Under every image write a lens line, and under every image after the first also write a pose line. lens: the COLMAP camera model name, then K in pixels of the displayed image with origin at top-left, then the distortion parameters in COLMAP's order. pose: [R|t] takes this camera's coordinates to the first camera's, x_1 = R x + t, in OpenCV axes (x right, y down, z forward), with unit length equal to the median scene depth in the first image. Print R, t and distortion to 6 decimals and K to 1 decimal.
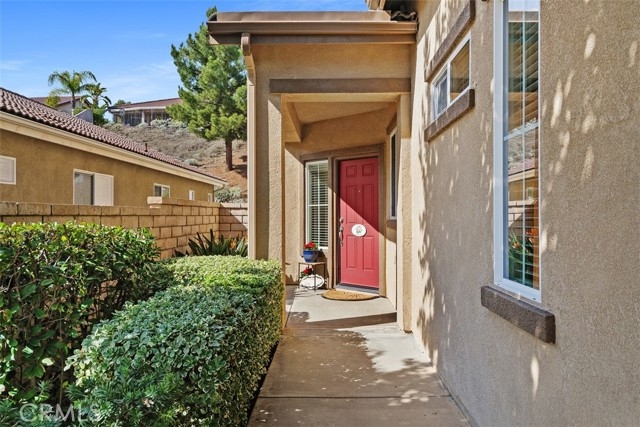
lens RADIAL K [[497.0, 0, 320.0], [0, 497.0, 213.5], [0, 0, 1]] dist [-0.002189, -0.001264]
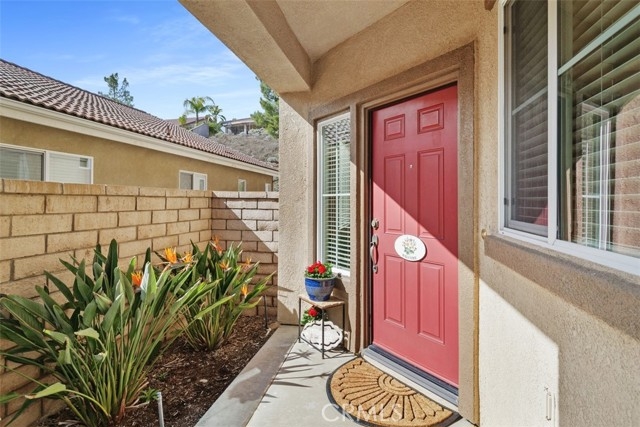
lens RADIAL K [[325.2, 0, 319.1], [0, 325.2, 194.6], [0, 0, 1]] dist [0.024729, 0.000001]
pose [[0.979962, 0.004825, -0.199125, 0.052726], [-0.008185, 0.999838, -0.016055, -0.011227], [0.199015, 0.017363, 0.979843, 0.643049]]
